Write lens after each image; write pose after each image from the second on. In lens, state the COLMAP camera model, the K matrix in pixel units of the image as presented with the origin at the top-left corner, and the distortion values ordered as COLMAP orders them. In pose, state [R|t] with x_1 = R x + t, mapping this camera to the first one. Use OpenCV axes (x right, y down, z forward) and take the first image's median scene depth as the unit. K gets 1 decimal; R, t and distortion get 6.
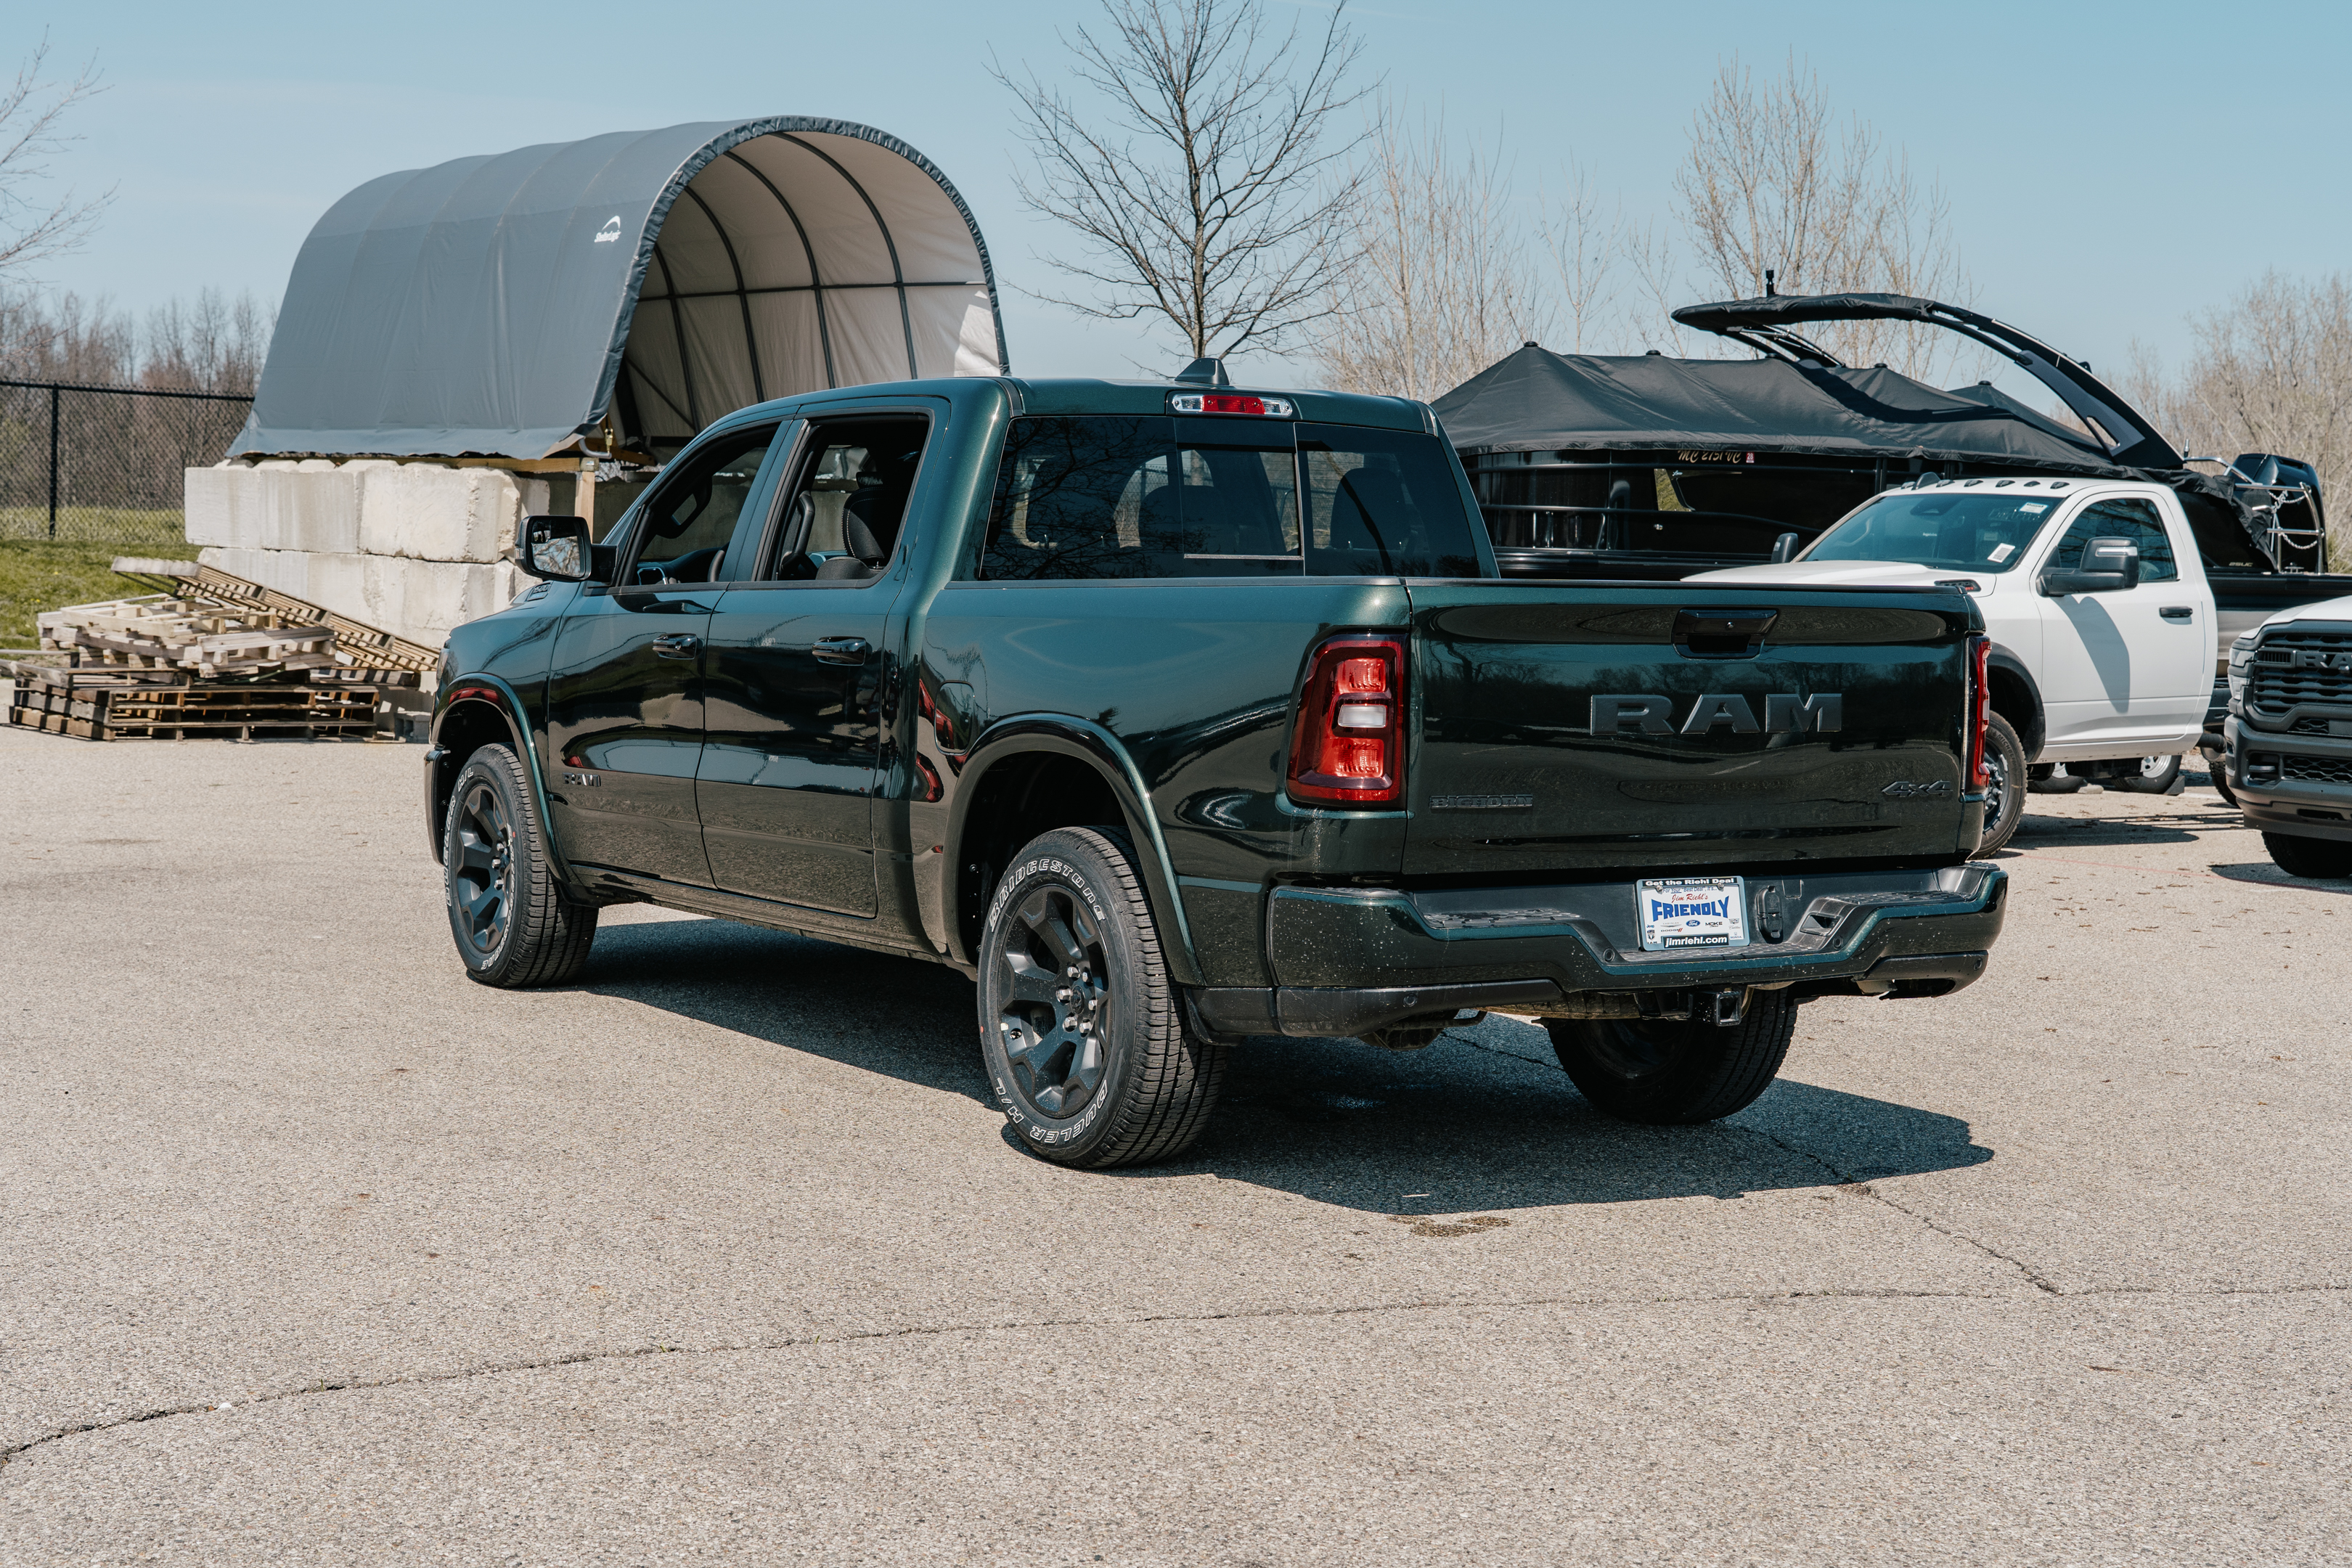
lens RADIAL K [[3429.5, 0, 1188.8], [0, 3429.5, 791.2], [0, 0, 1]] dist [-0.004827, 0.000000]
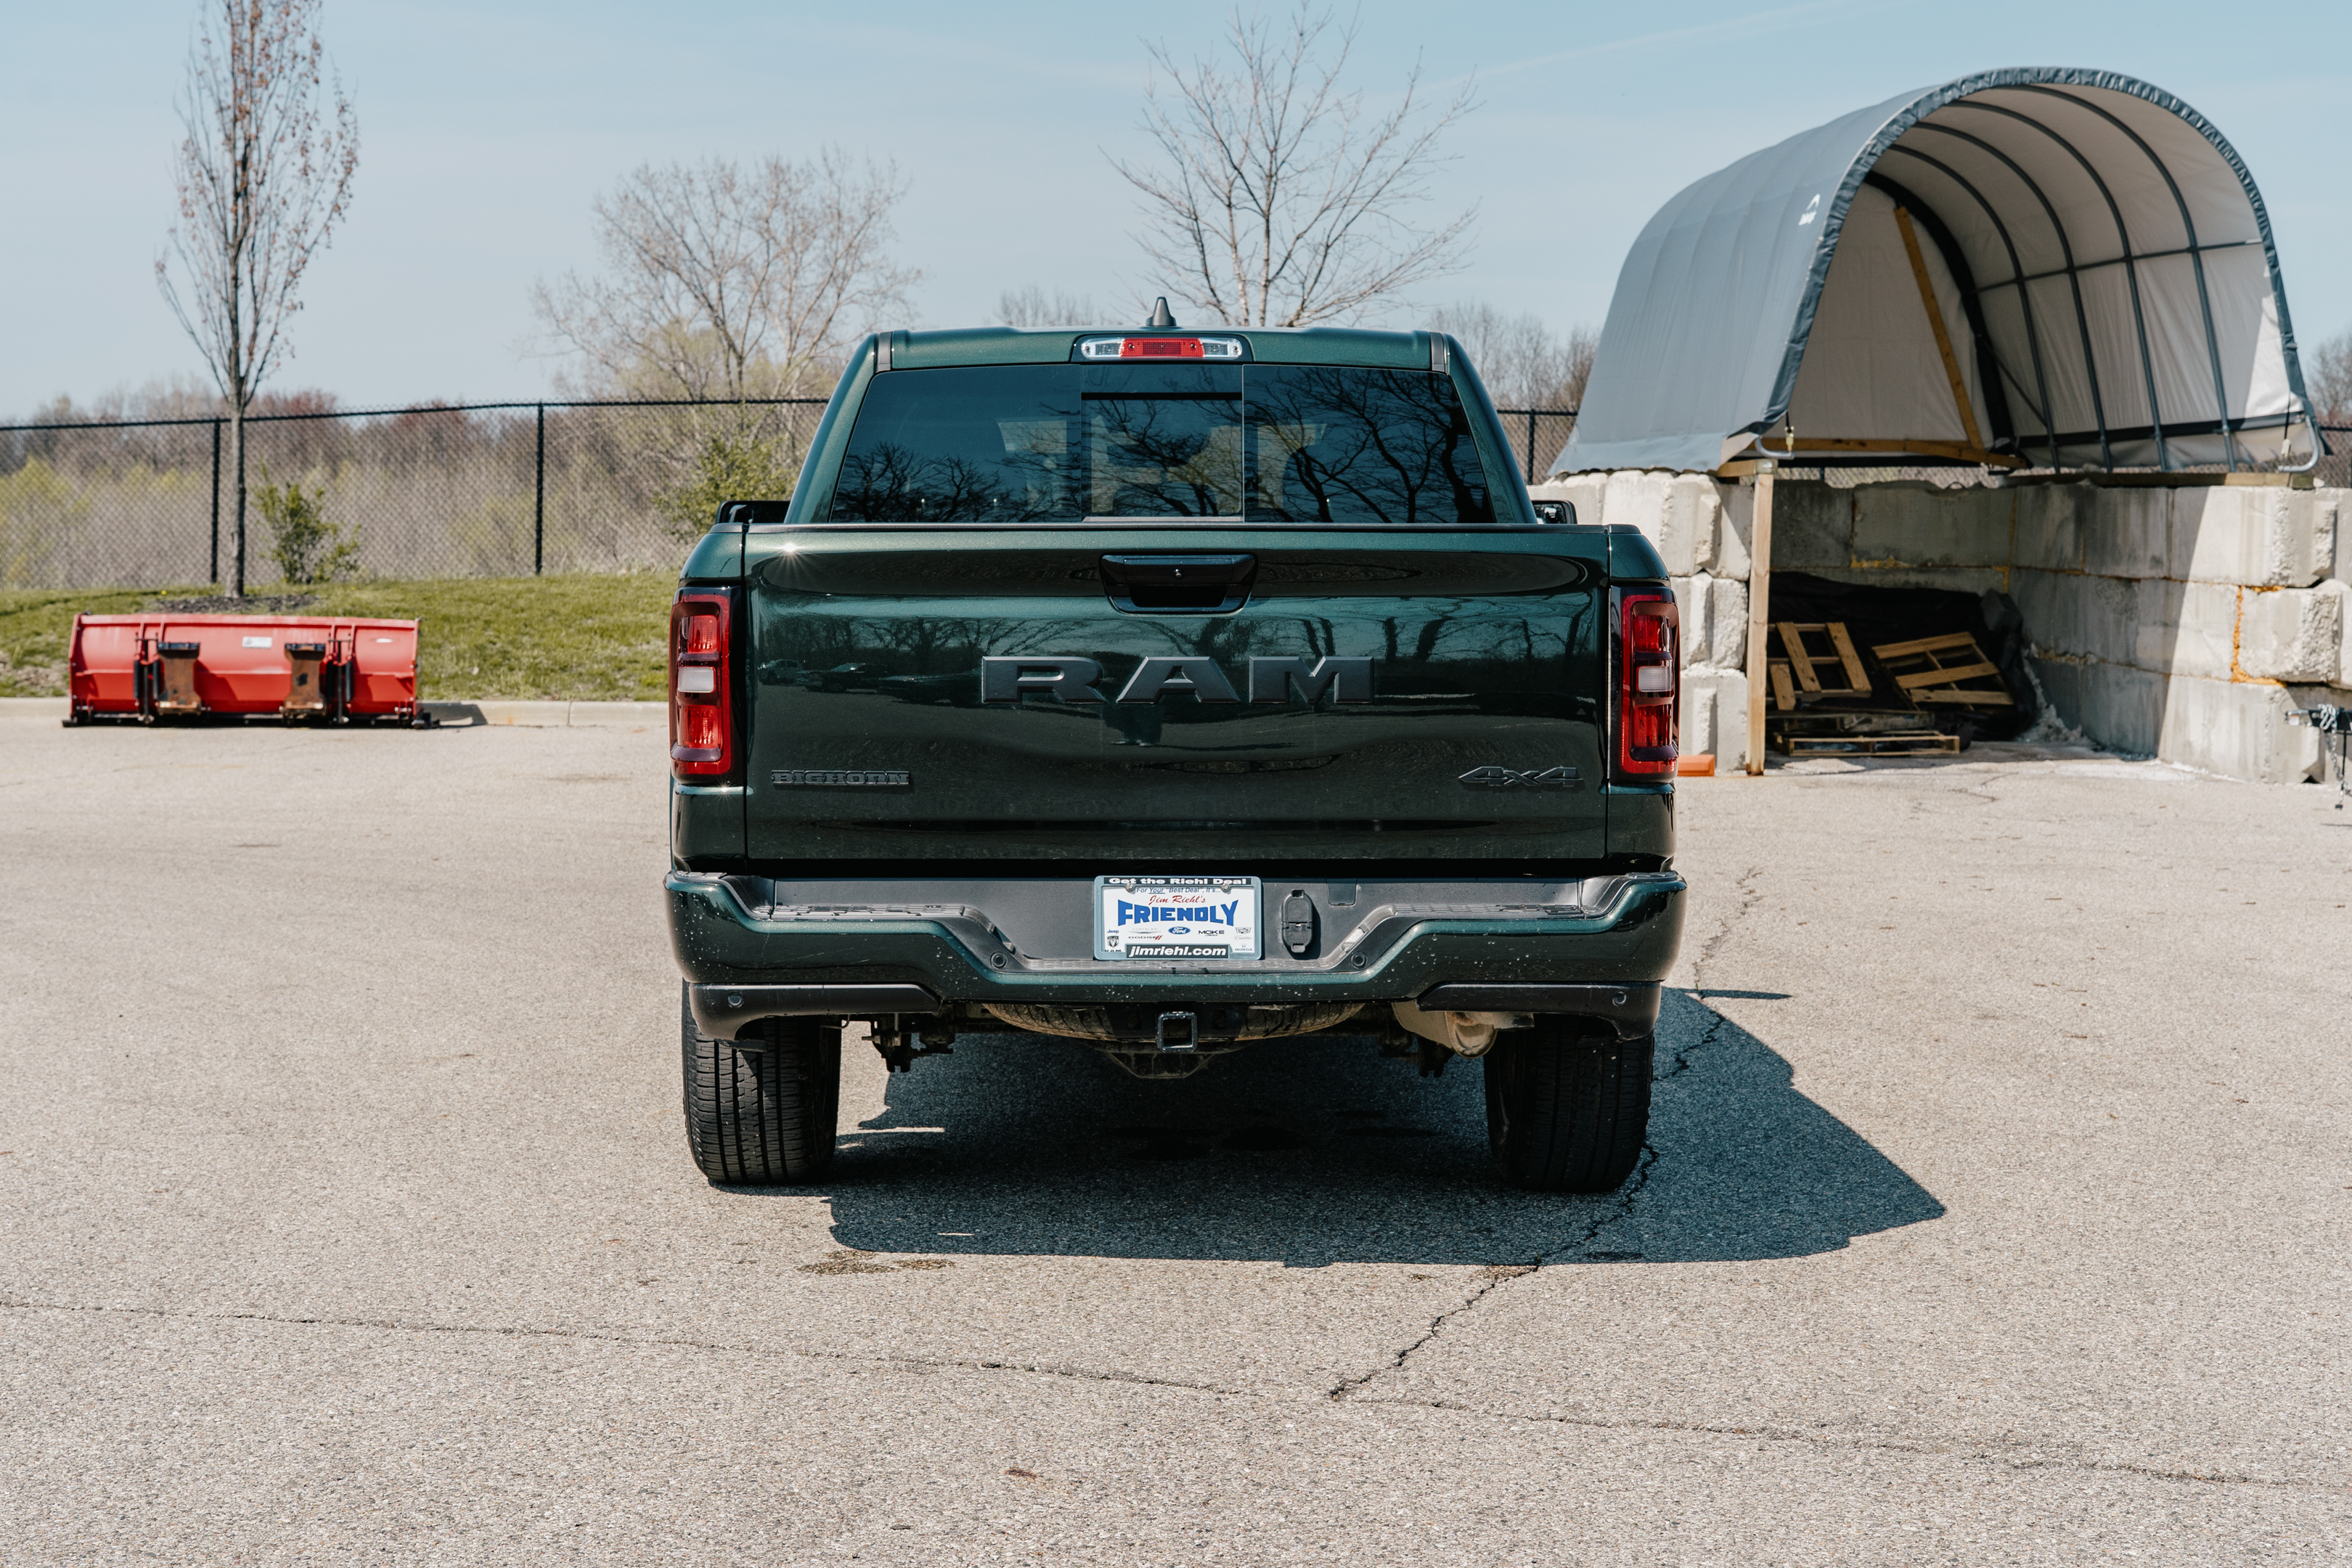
lens RADIAL K [[3661.4, 0, 1166.0], [0, 3661.4, 787.1], [0, 0, 1]] dist [0.017212, 0.000000]
pose [[0.853731, 0.010646, -0.520606, 0.200689], [-0.018808, 0.999769, -0.010398, 0.004219], [0.520375, 0.018669, 0.853734, 0.076749]]
